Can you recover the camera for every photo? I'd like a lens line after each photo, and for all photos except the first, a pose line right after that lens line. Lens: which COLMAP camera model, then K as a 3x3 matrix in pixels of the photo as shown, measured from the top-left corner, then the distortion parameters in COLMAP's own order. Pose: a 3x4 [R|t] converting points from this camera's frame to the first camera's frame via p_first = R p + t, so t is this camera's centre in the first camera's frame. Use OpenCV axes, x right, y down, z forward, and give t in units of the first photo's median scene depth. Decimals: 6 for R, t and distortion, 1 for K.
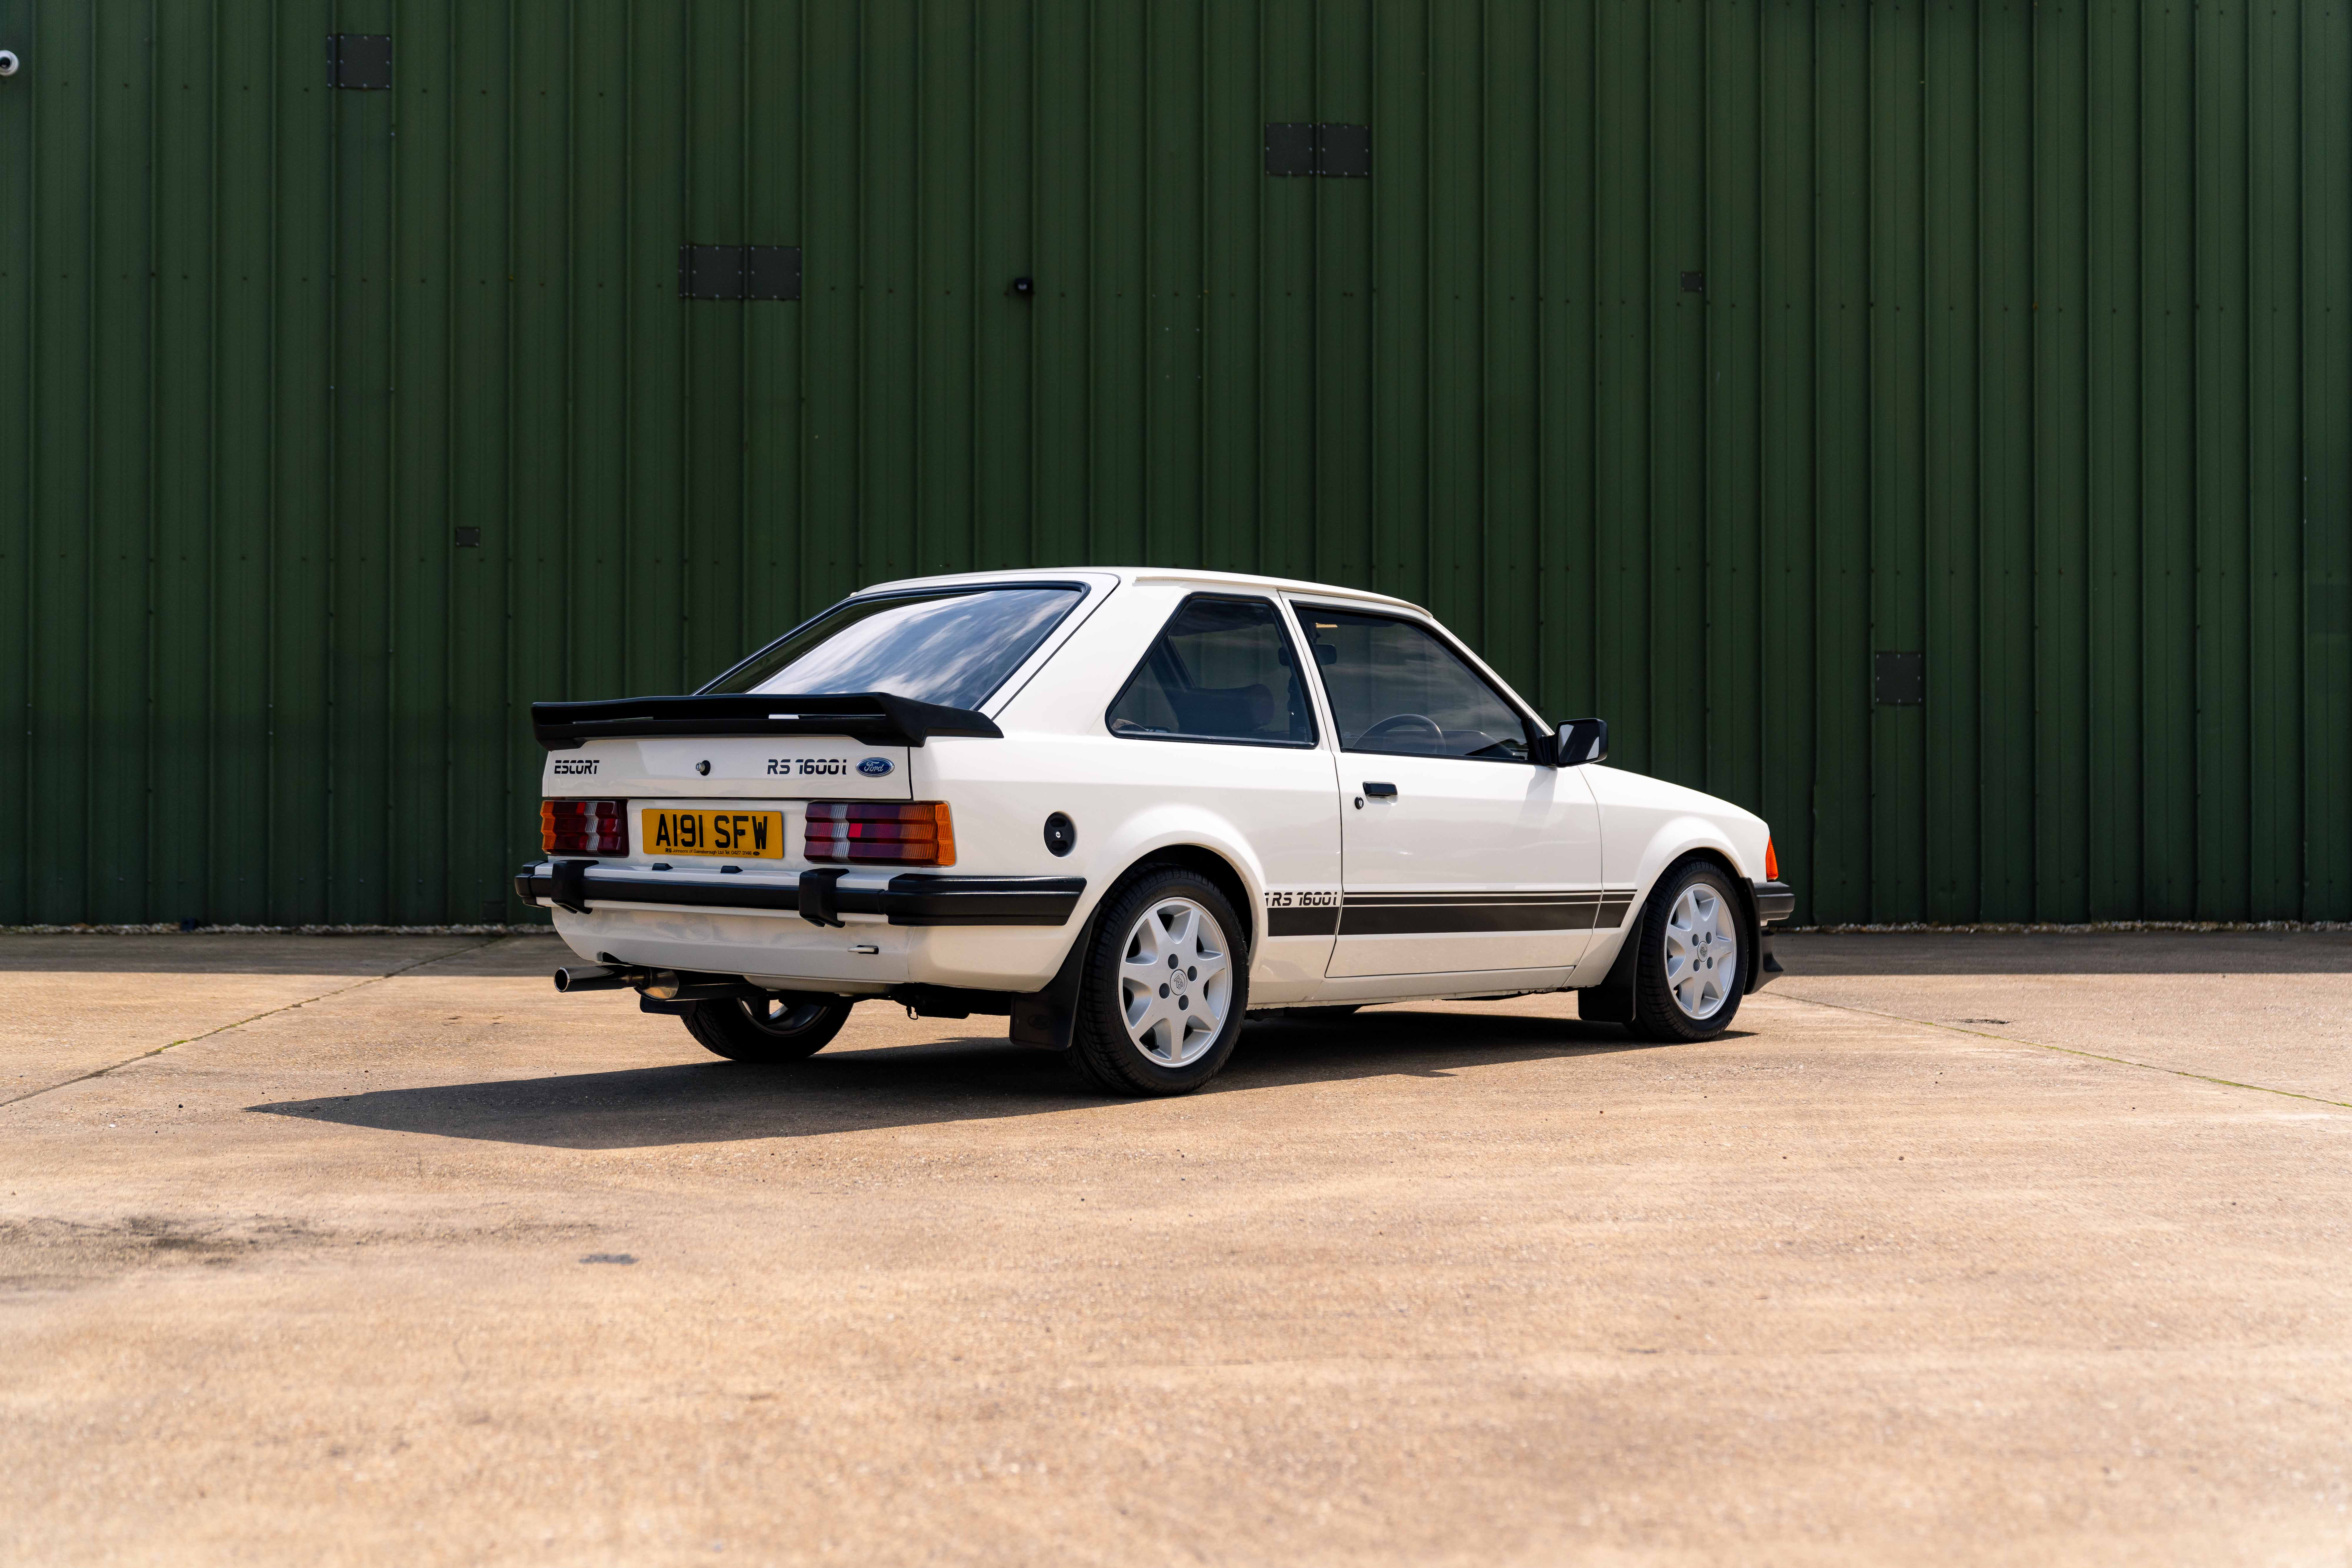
lens RADIAL K [[2972.2, 0, 1175.7], [0, 2972.2, 785.9], [0, 0, 1]] dist [-0.011215, 0.000000]
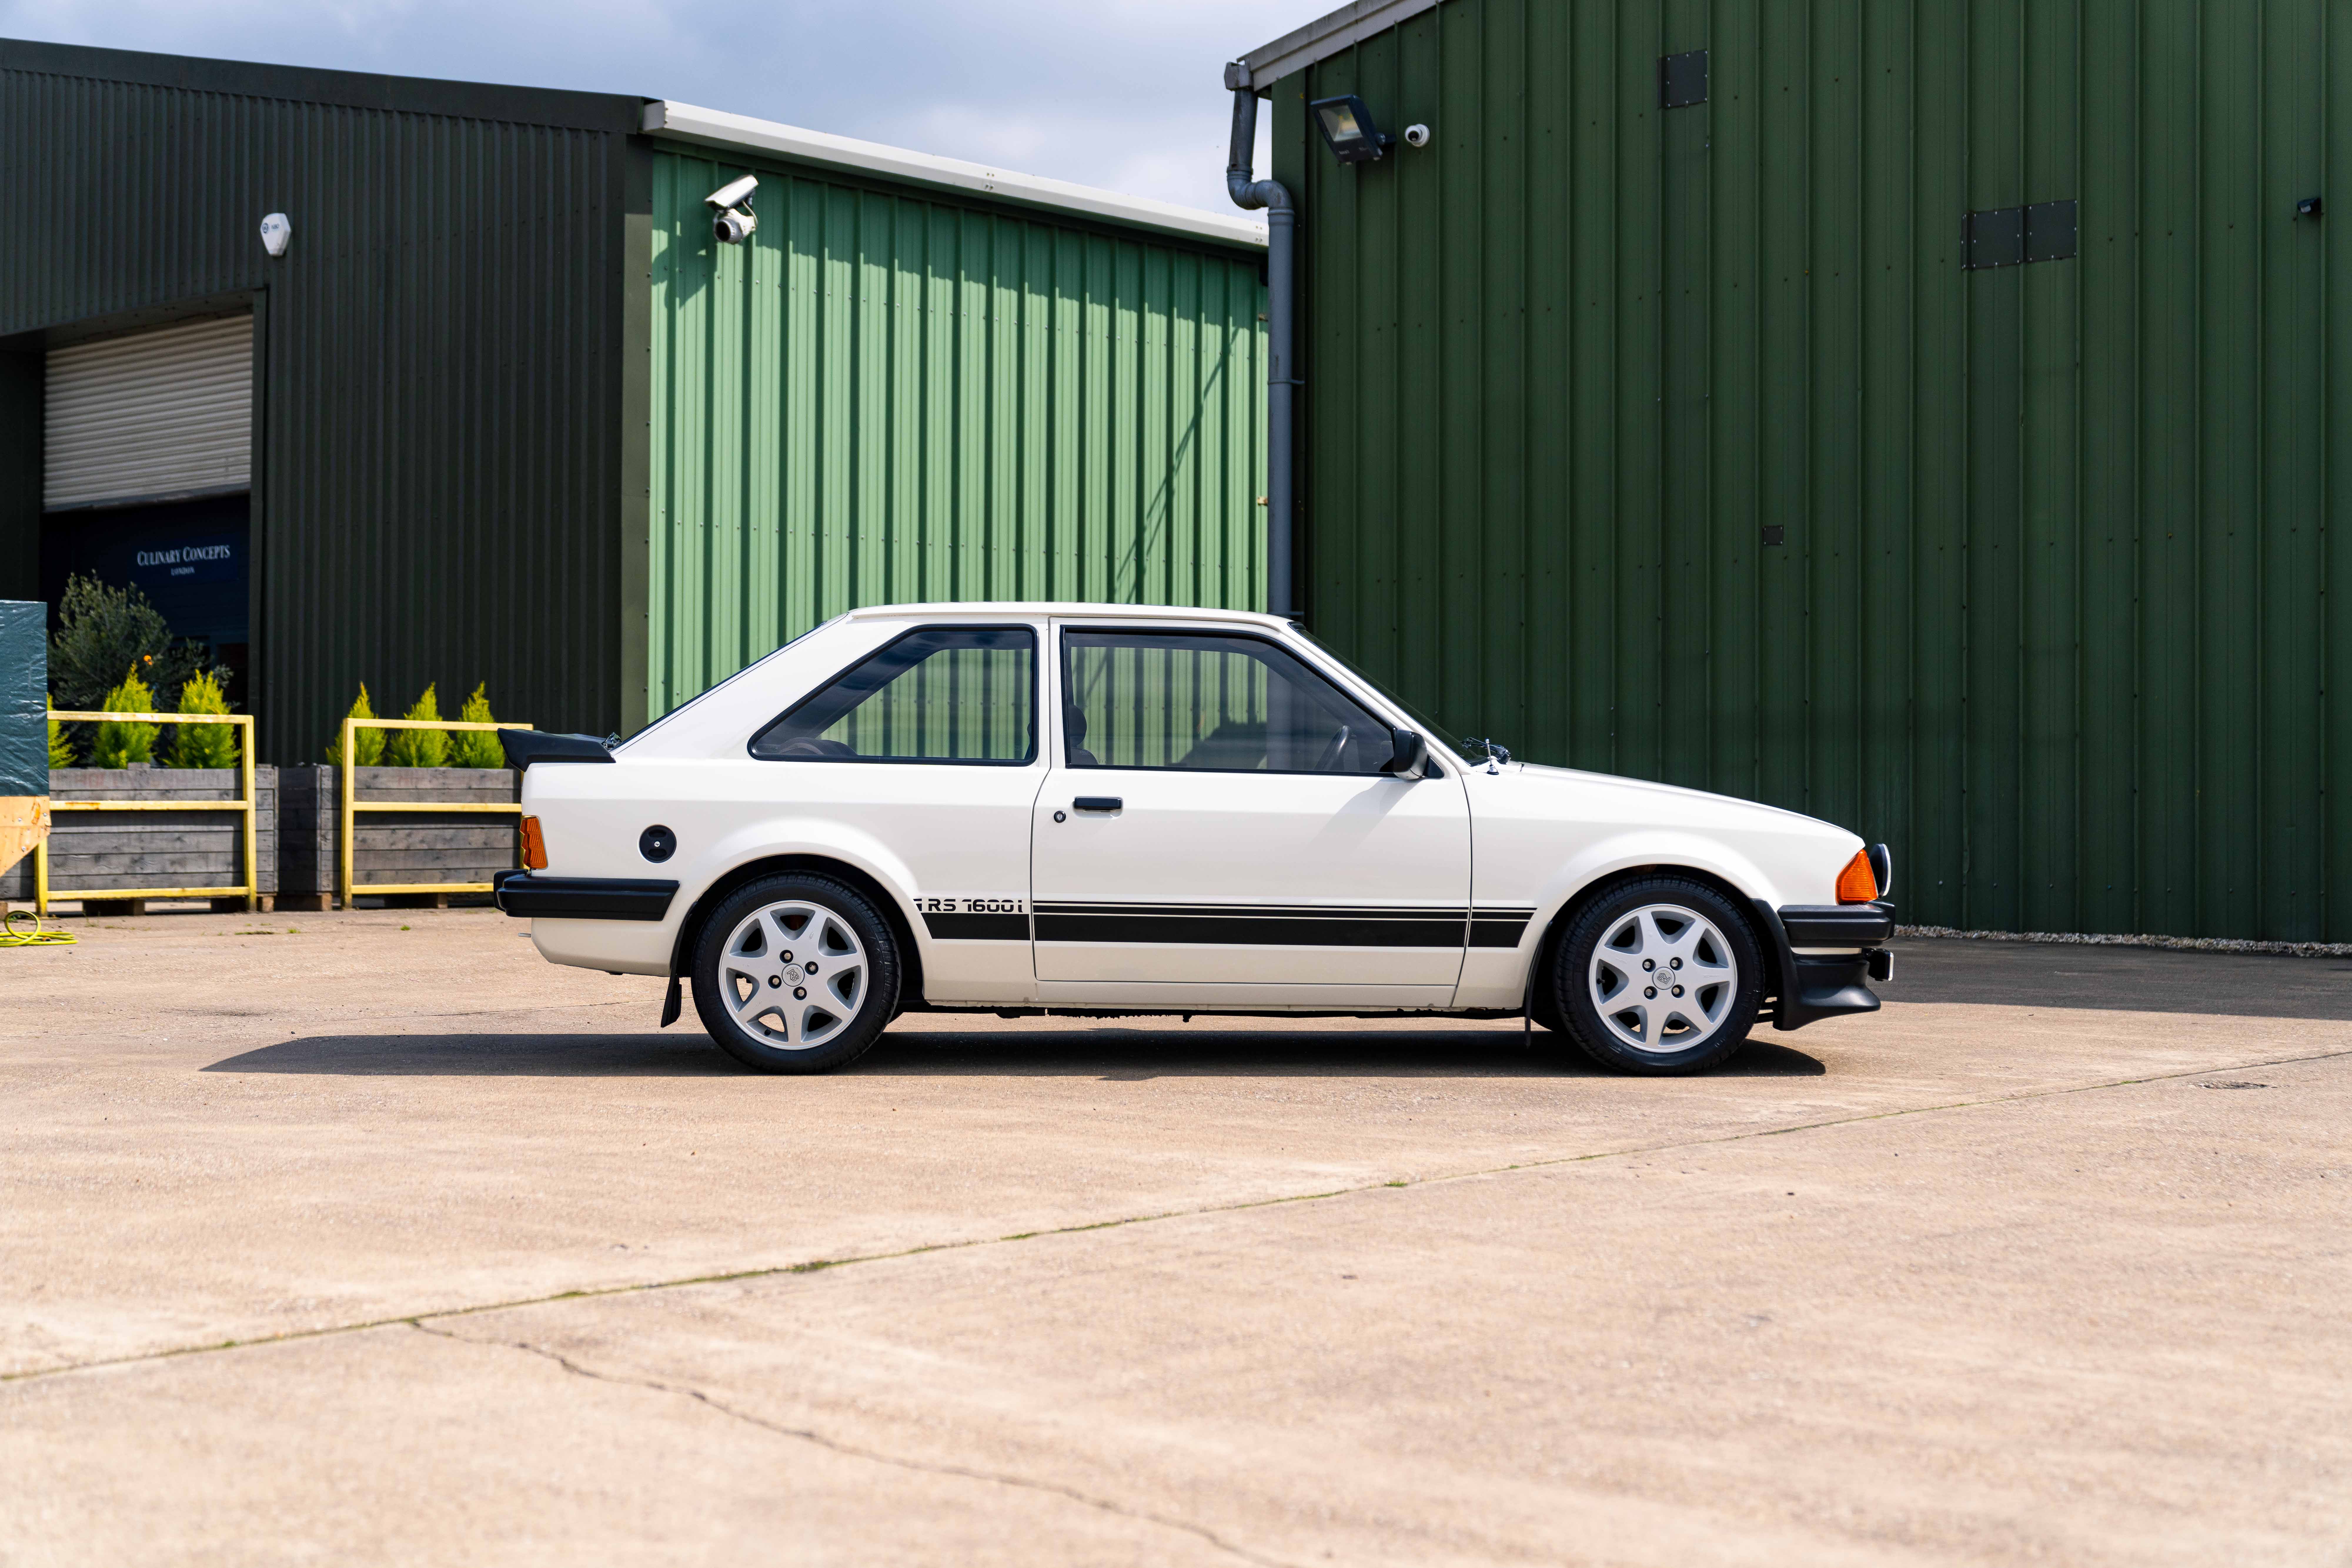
lens RADIAL K [[3210.0, 0, 1175.7], [0, 3210.0, 776.2], [0, 0, 1]] dist [-0.002522, 0.000000]
pose [[0.671105, -0.003637, -0.741353, 0.920328], [0.006121, 0.999981, 0.000636, -0.008888], [0.741337, -0.004964, 0.671115, 0.261336]]
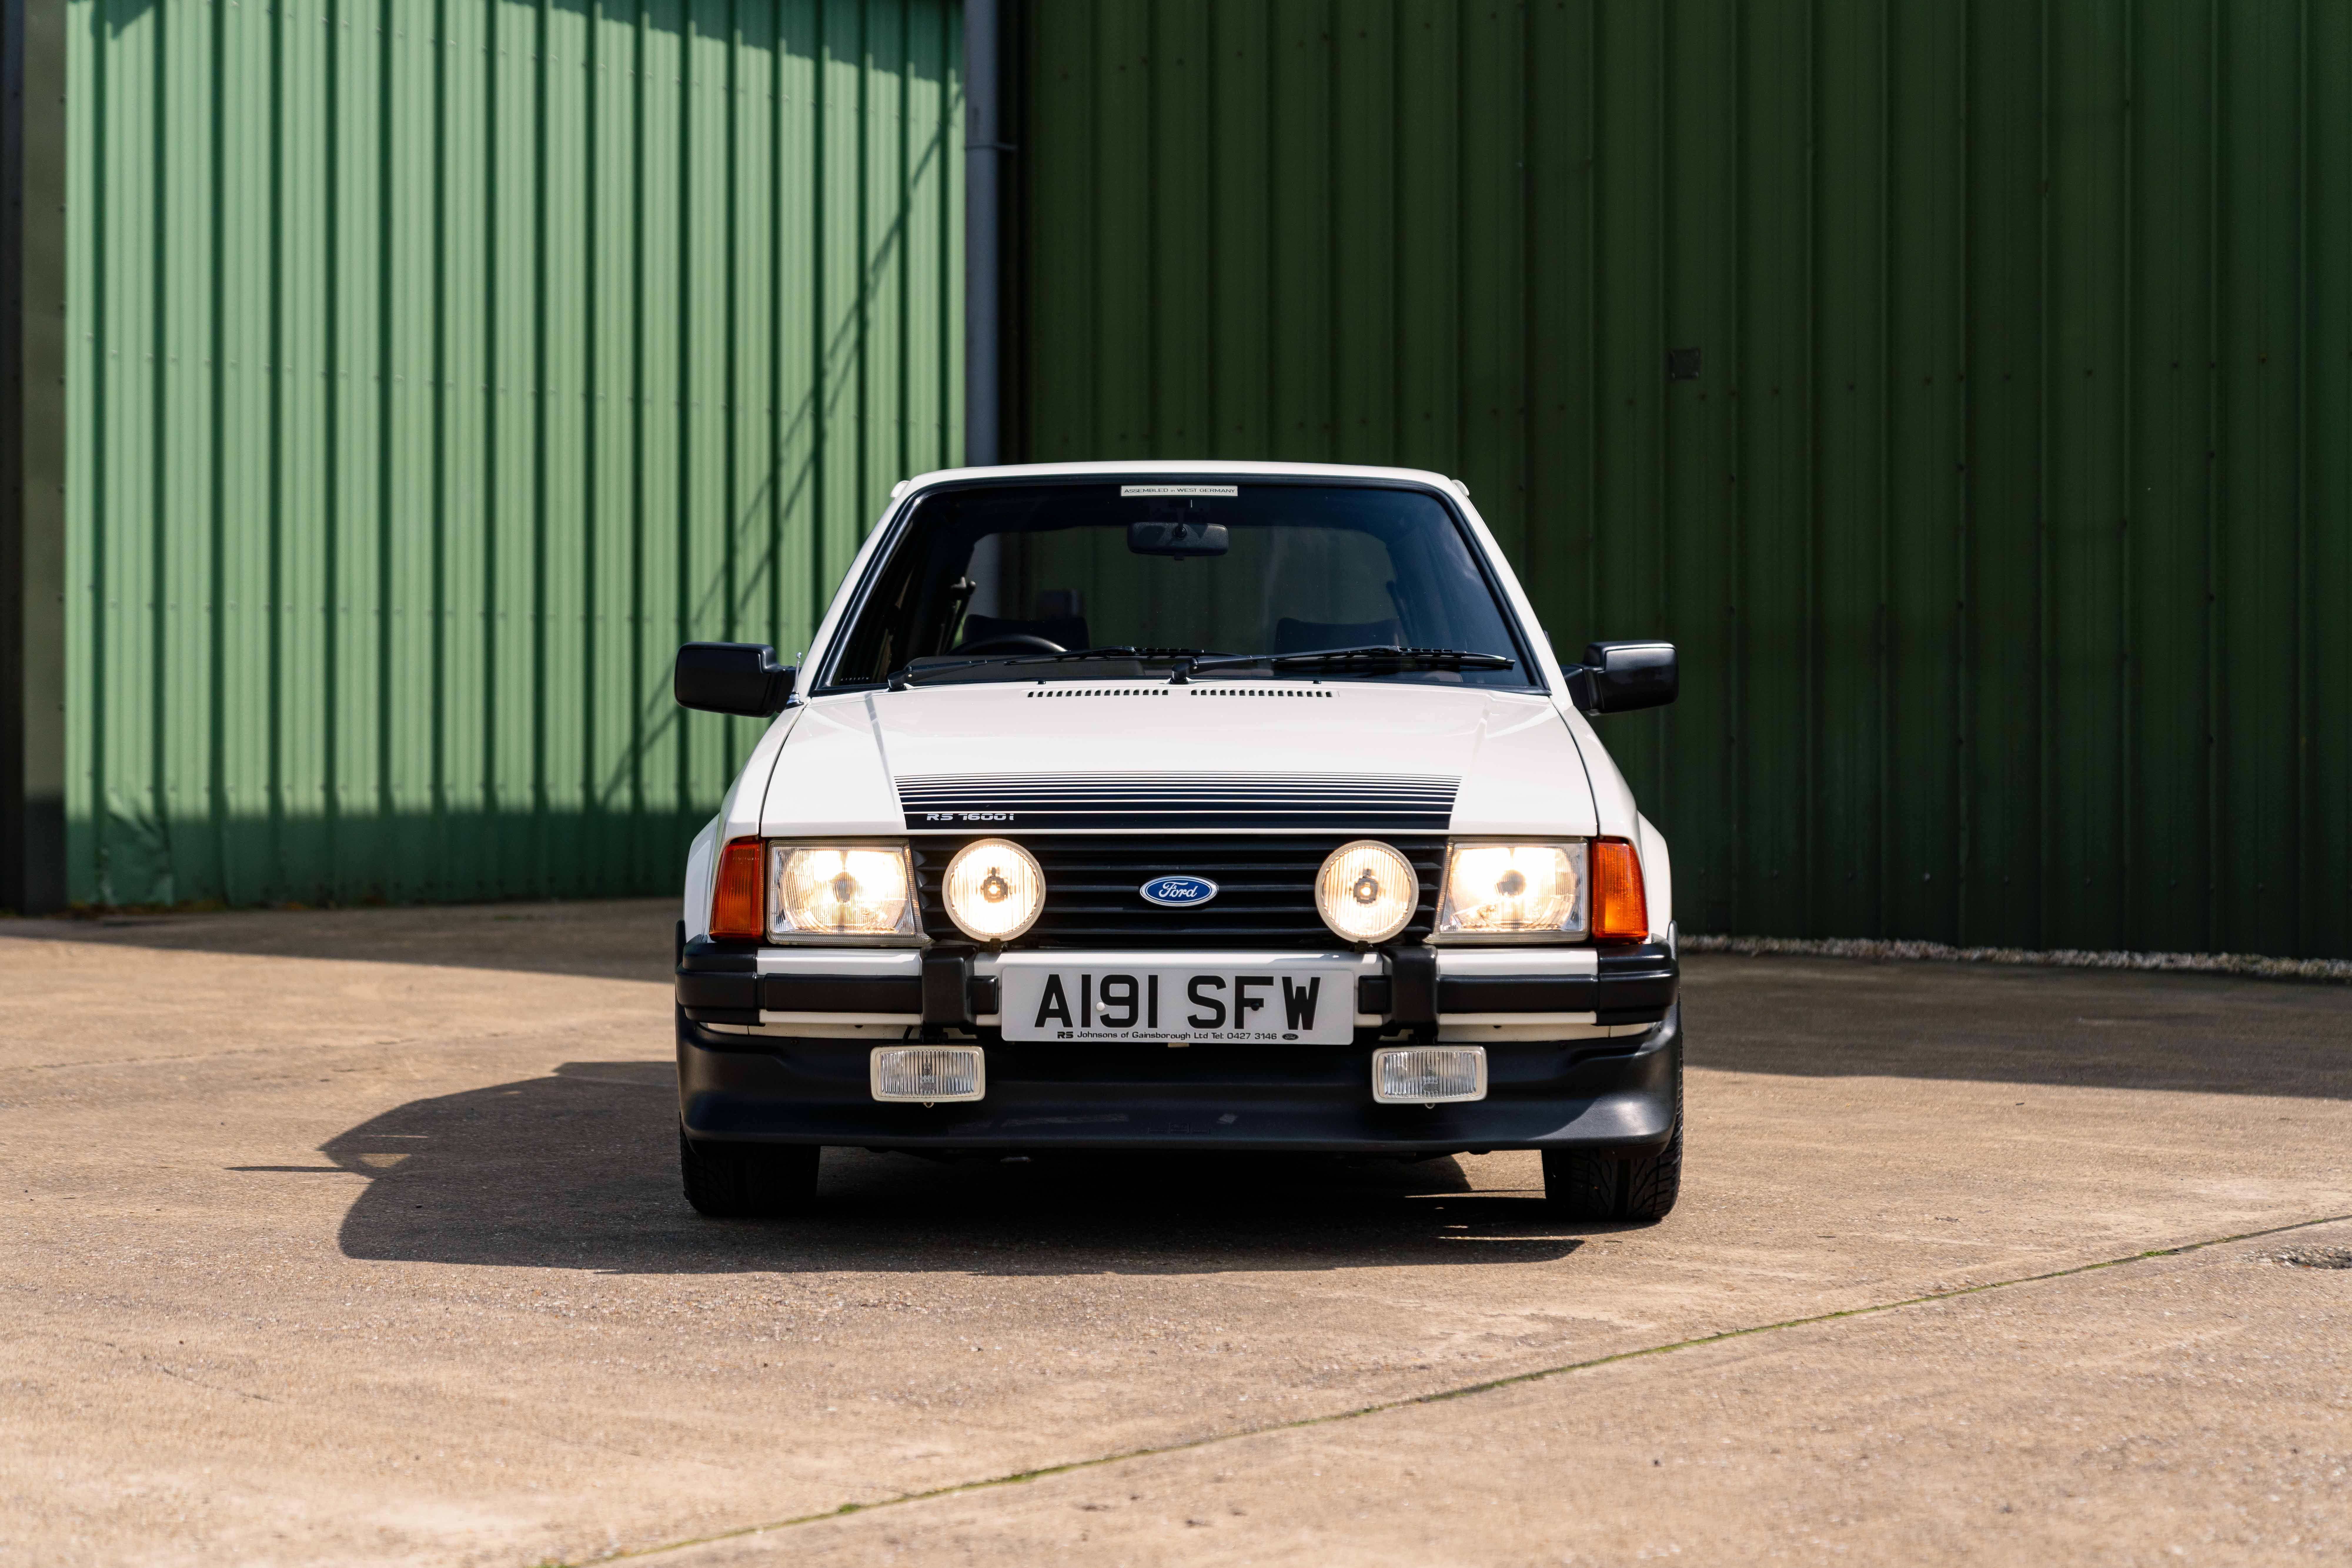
lens RADIAL K [[4153.2, 0, 1176.2], [0, 4153.2, 790.5], [0, 0, 1]] dist [0.026504, 0.000000]
pose [[0.700017, 0.004938, -0.714110, 0.770441], [0.008876, 0.999839, 0.015615, -0.004374], [0.714072, -0.017269, 0.699860, 0.534218]]
